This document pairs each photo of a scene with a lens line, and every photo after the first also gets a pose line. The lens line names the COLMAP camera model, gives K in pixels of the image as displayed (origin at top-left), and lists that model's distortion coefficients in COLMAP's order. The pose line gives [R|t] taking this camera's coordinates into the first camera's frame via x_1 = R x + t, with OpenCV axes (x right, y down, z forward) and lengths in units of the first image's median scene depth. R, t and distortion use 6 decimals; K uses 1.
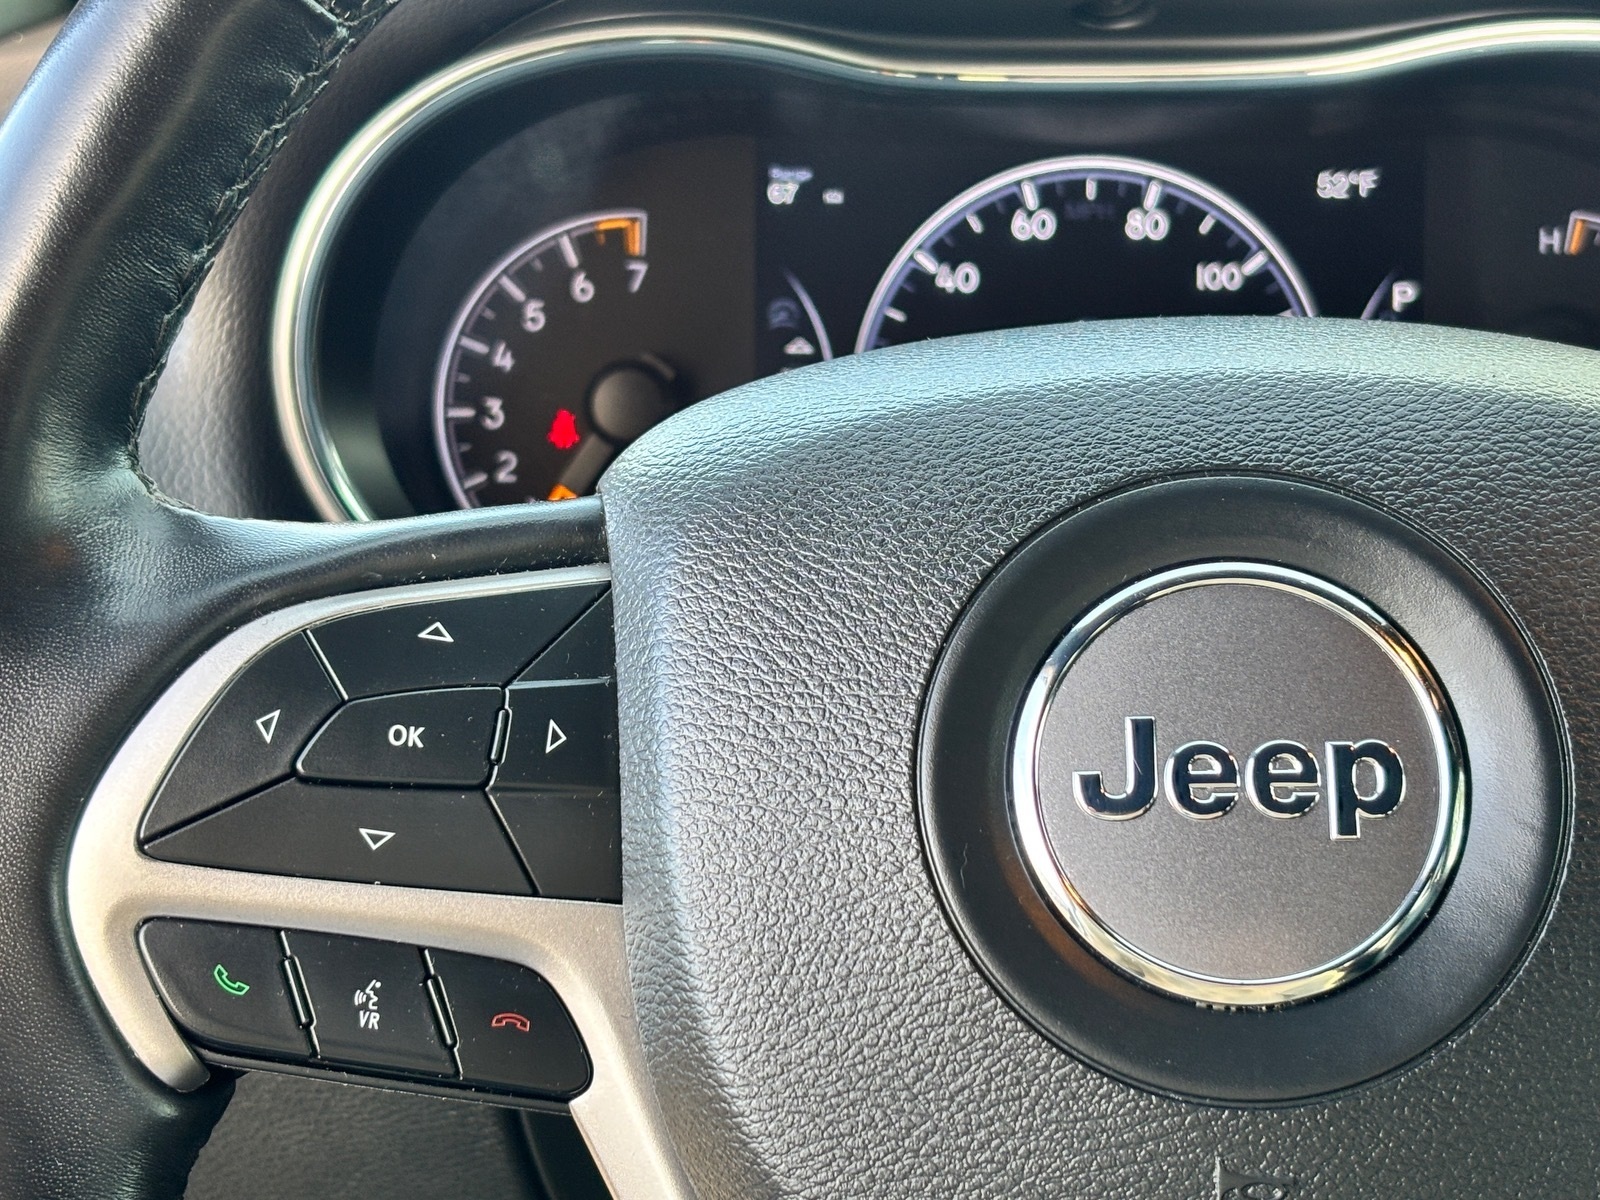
lens RADIAL K [[2817.7, 0, 788.4], [0, 2817.7, 612.2], [0, 0, 1]] dist [0.089476, 0.000000]
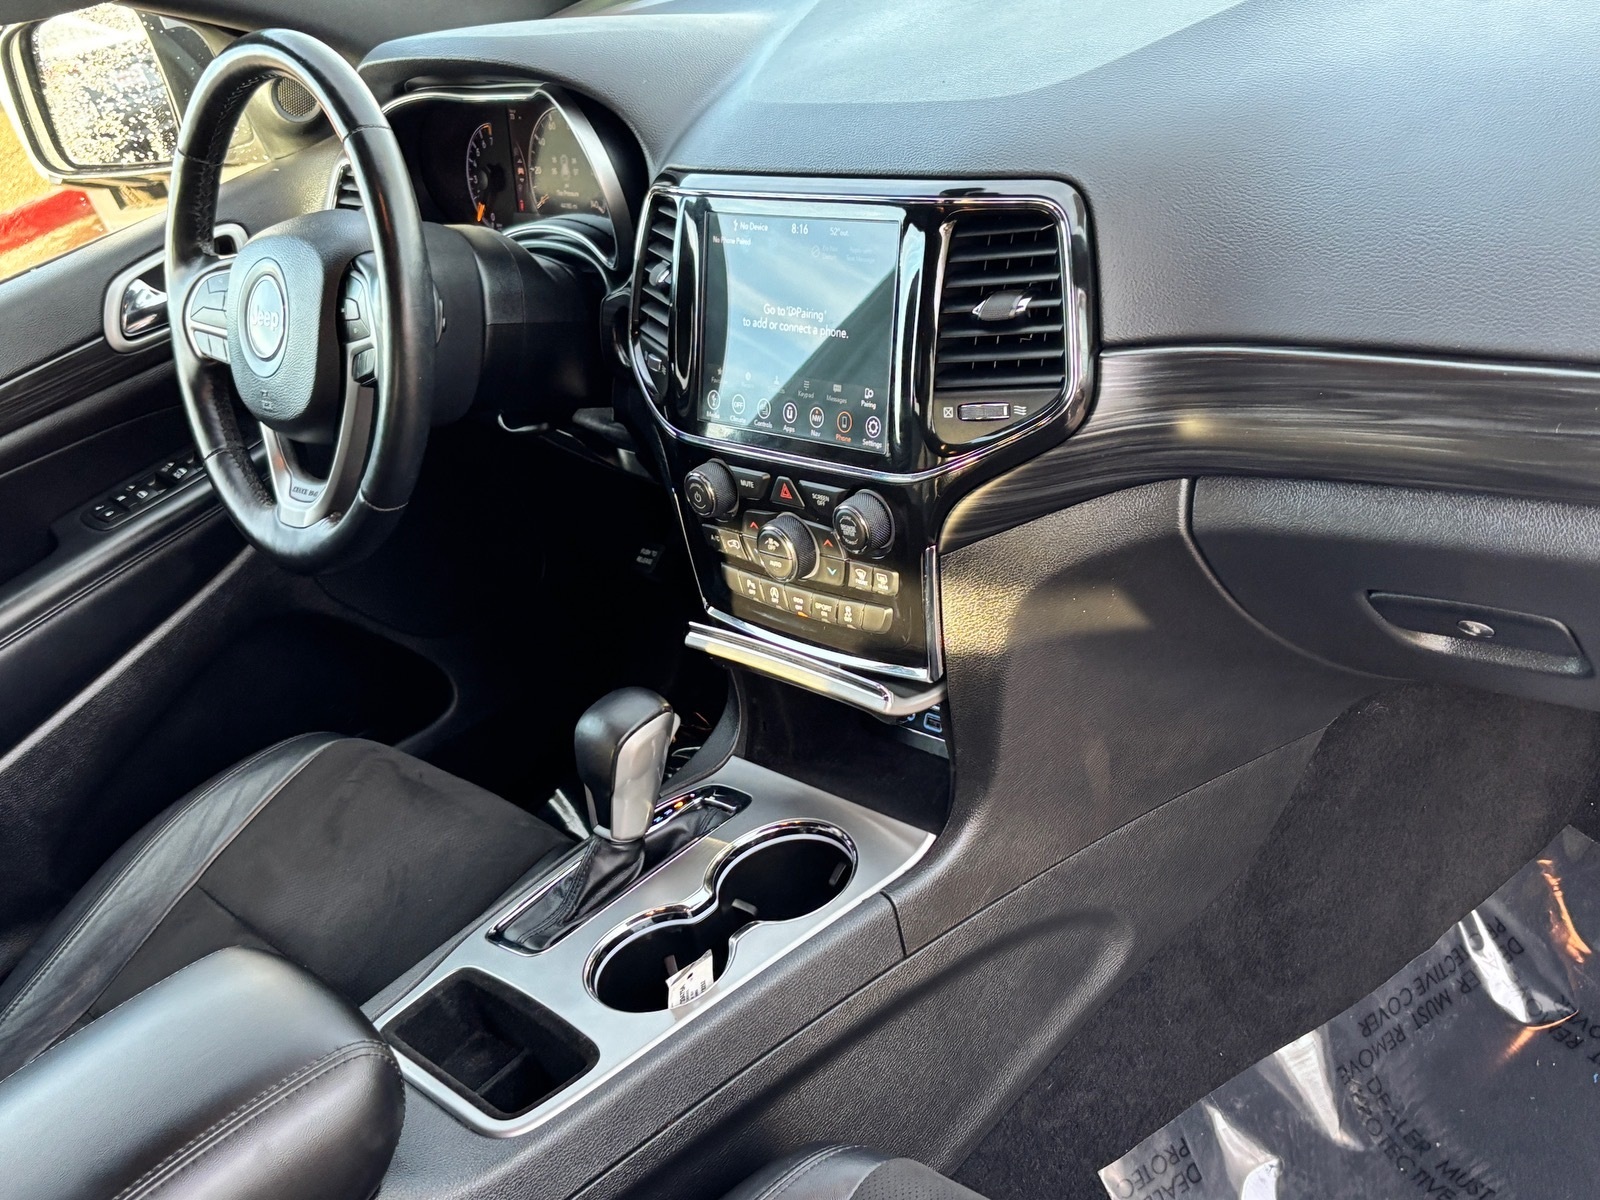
lens RADIAL K [[1824.2, 0, 796.9], [0, 1824.2, 600.2], [0, 0, 1]] dist [0.069993, 0.000000]
pose [[0.665062, 0.177006, -0.725508, 3.245015], [0.081261, 0.948582, 0.305922, -0.400461], [0.742354, -0.262412, 0.616483, -0.508212]]
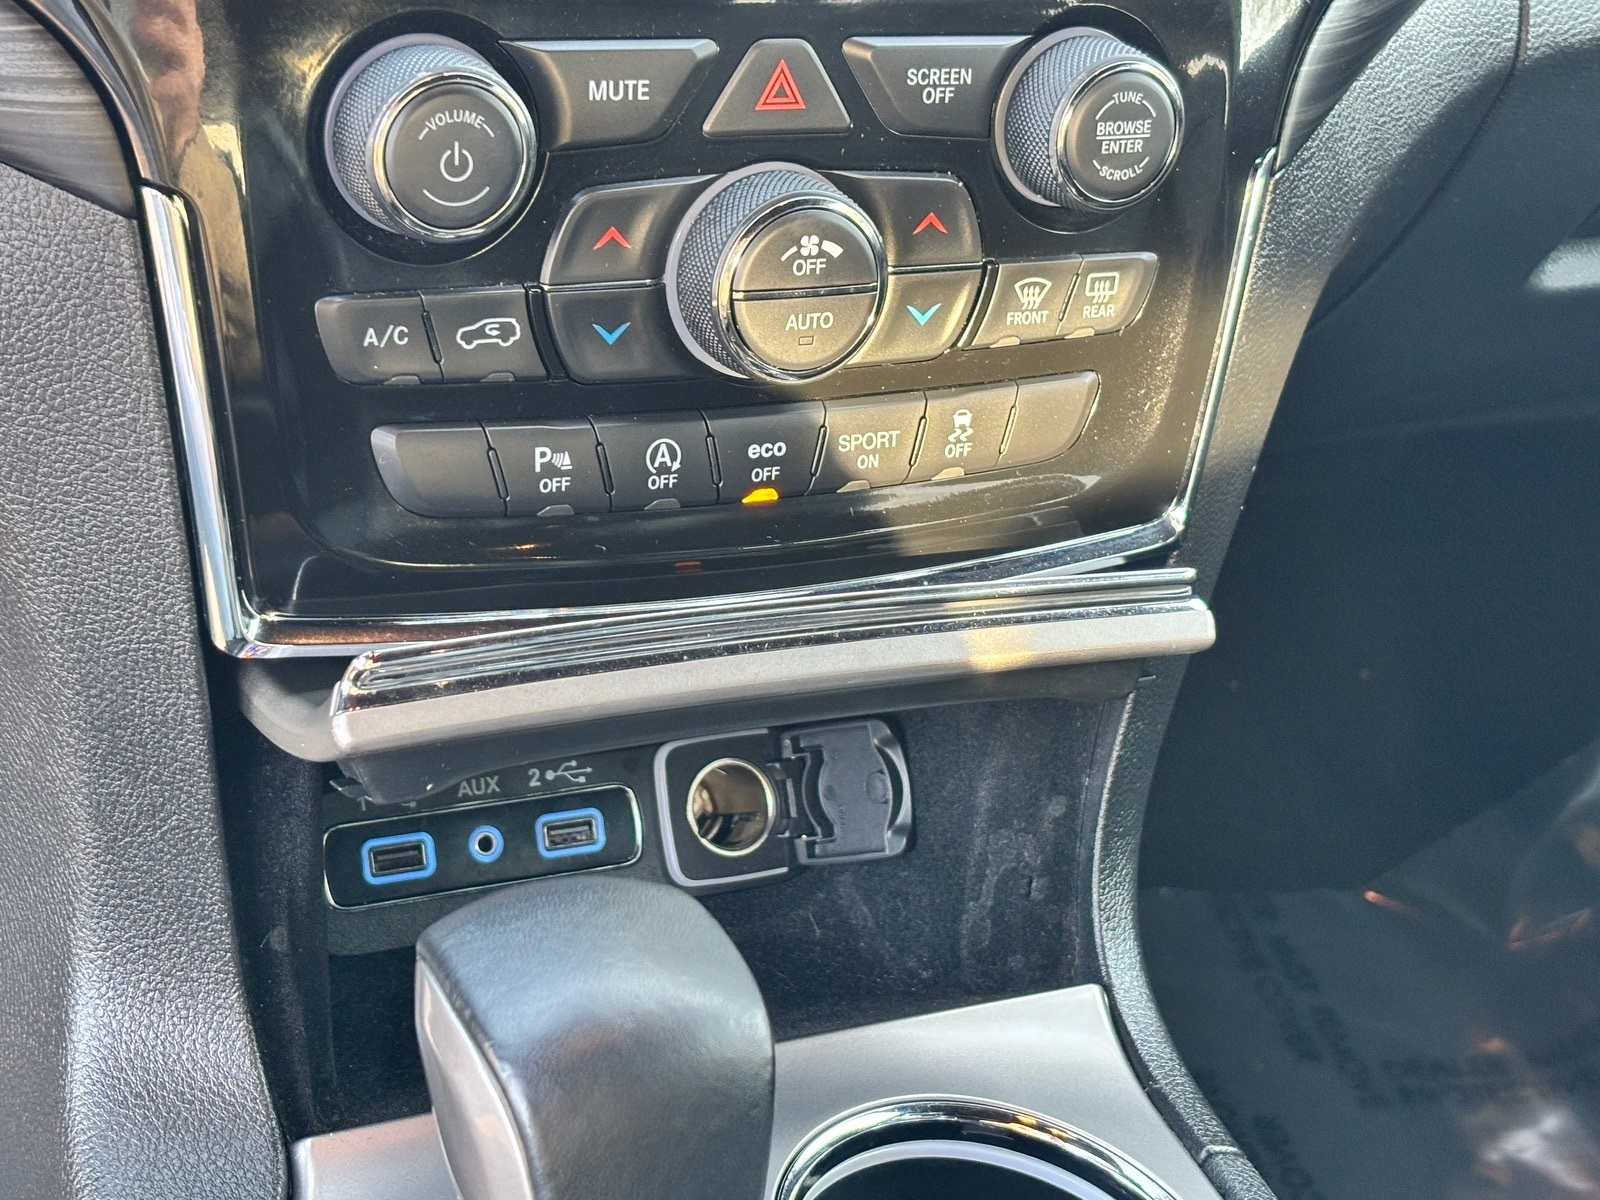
lens RADIAL K [[2611.6, 0, 775.5], [0, 2611.6, 575.2], [0, 0, 1]] dist [0.140231, 0.000000]
pose [[0.895440, -0.107281, 0.432063, 0.603133], [0.001480, 0.971242, 0.238090, 0.220705], [-0.445180, -0.212556, 0.869847, 0.091133]]
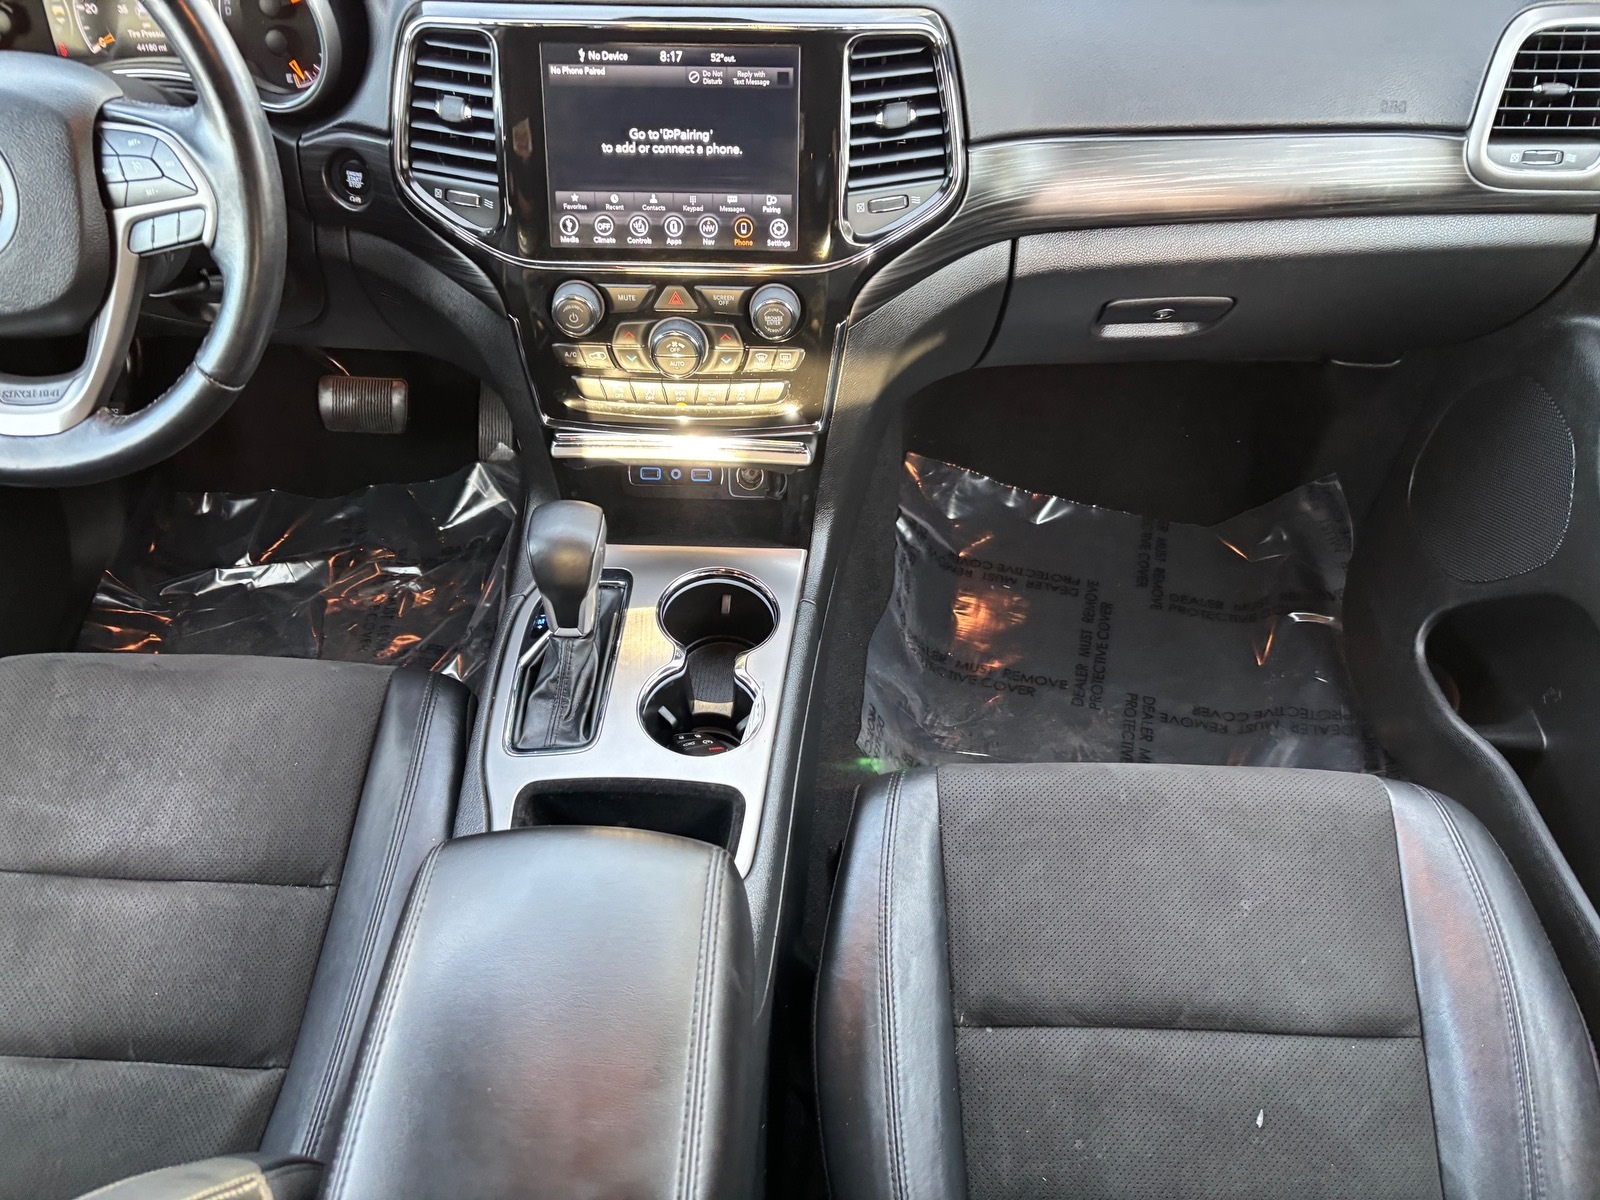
lens RADIAL K [[1236.9, 0, 802.7], [0, 1236.9, 607.6], [0, 0, 1]] dist [0.026256, -0.028531]
pose [[0.999756, 0.011614, -0.018766, 1.451802], [-0.000504, 0.862130, 0.506687, -0.347267], [0.022063, -0.506554, 0.861926, -0.927623]]
